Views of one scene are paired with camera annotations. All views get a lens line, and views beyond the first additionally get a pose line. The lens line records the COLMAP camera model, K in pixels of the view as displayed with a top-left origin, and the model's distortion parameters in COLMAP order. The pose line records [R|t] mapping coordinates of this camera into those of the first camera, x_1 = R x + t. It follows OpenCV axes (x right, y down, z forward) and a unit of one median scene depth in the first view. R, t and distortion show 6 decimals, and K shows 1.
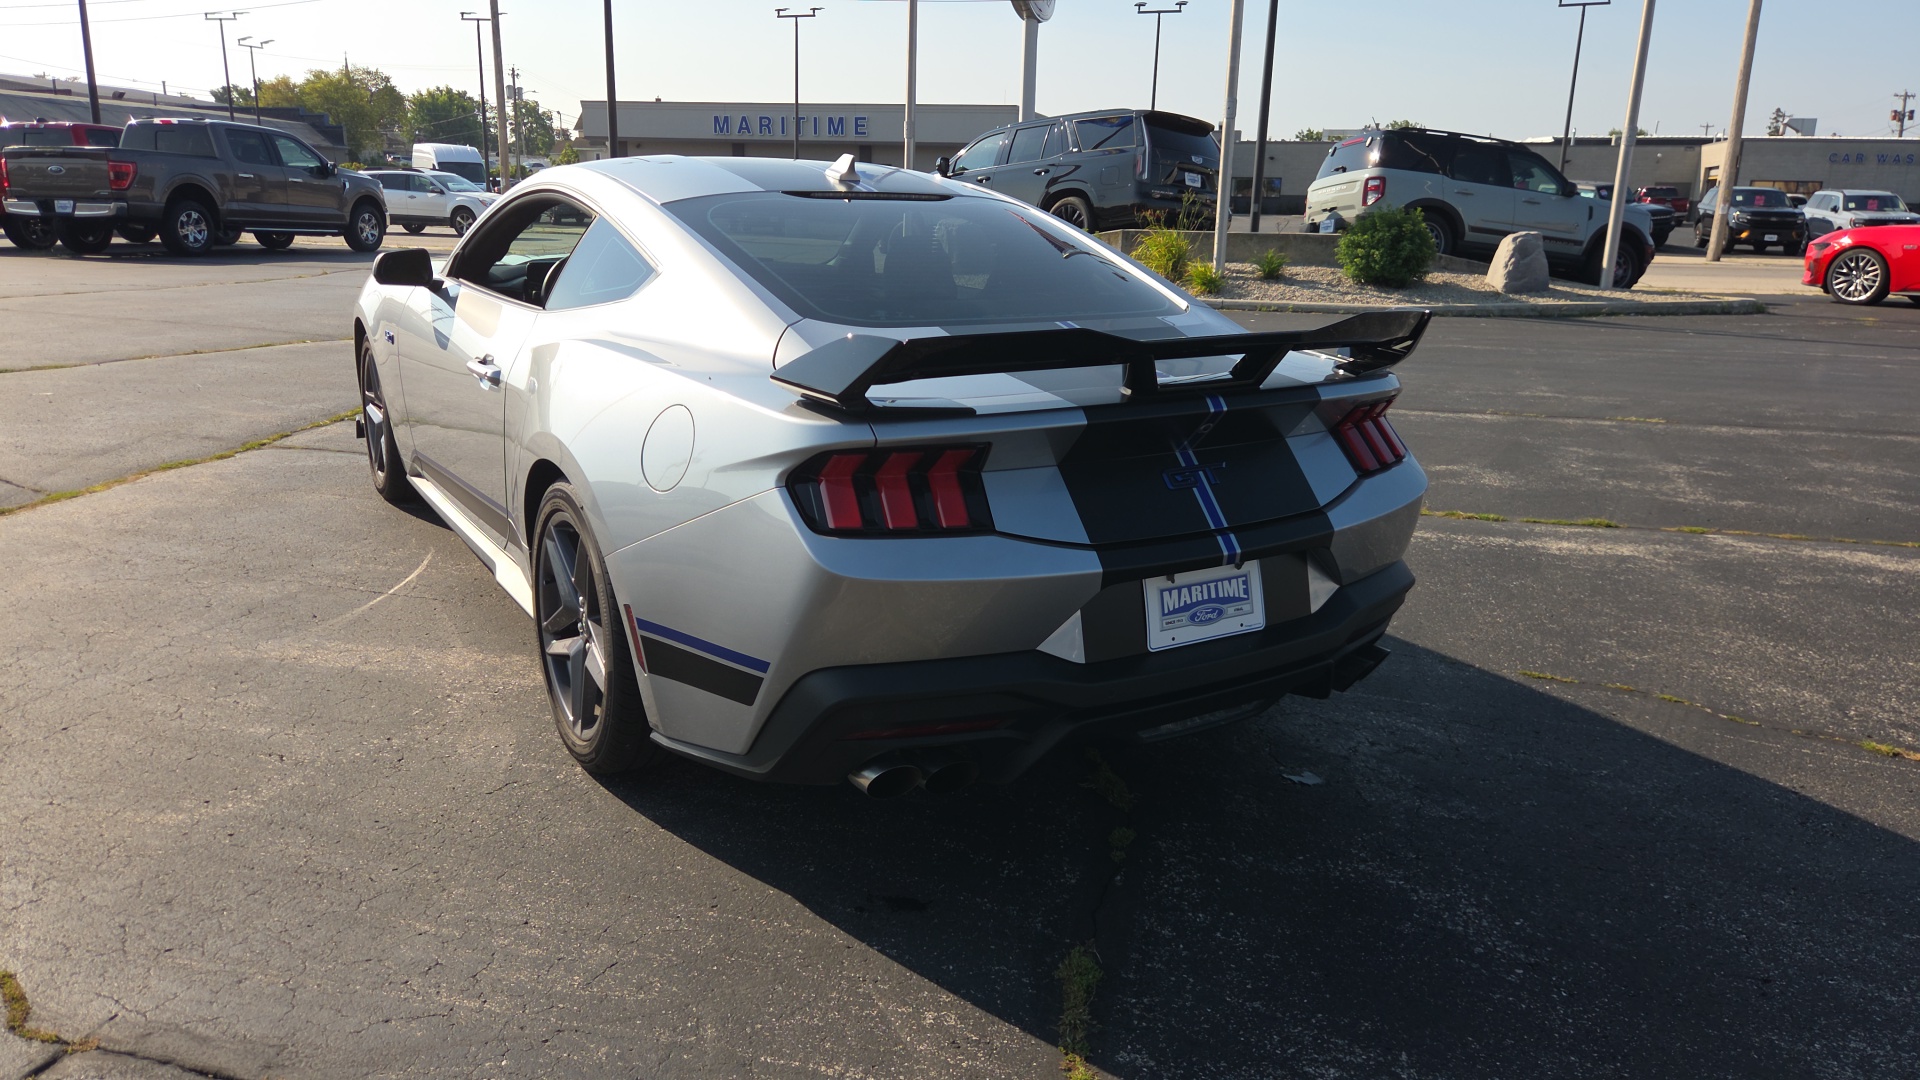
lens RADIAL K [[1278.9, 0, 969.5], [0, 1278.9, 535.1], [0, 0, 1]] dist [0.057932, -0.043248]
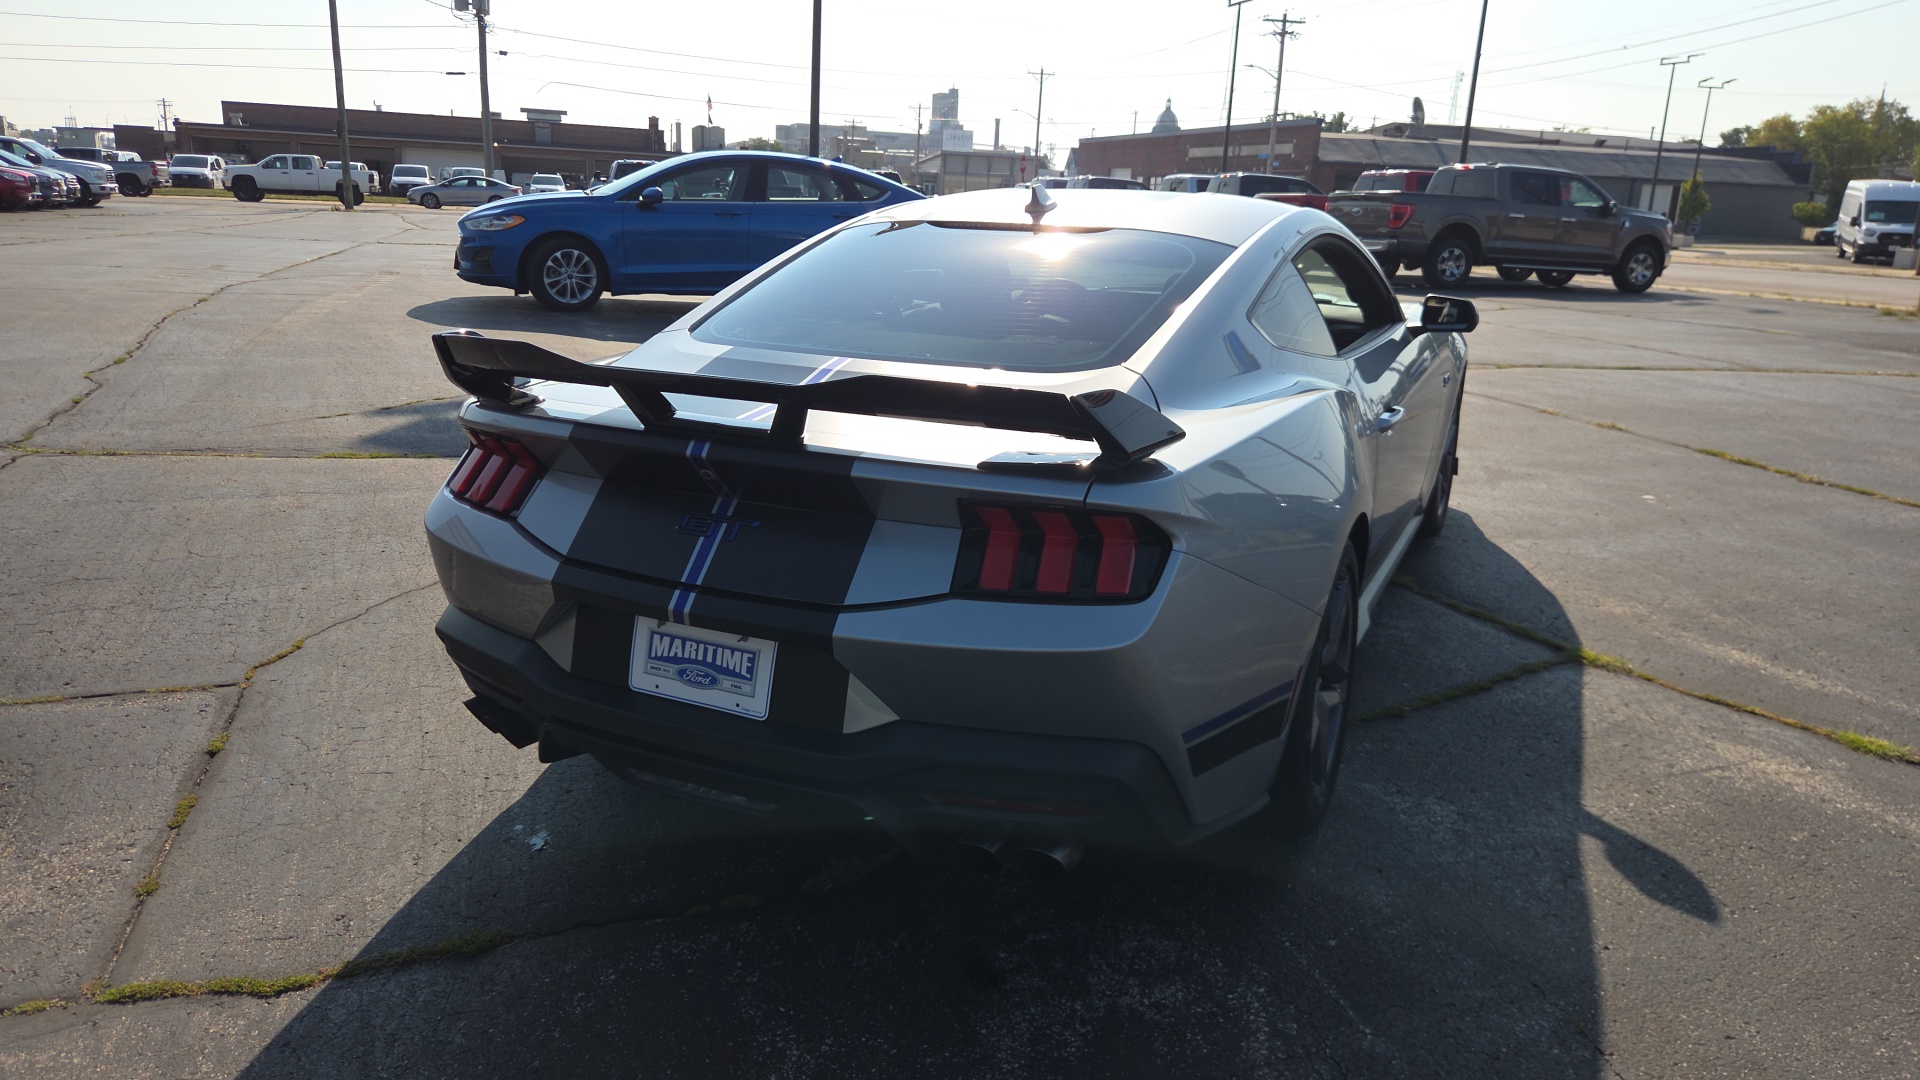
lens RADIAL K [[1278.9, 0, 965.5], [0, 1278.9, 534.1], [0, 0, 1]] dist [0.057932, -0.043248]
pose [[0.531712, 0.211146, -0.820183, 0.138812], [-0.235817, 0.967037, 0.096075, -0.023176], [0.813433, 0.142329, 0.563976, 0.084998]]
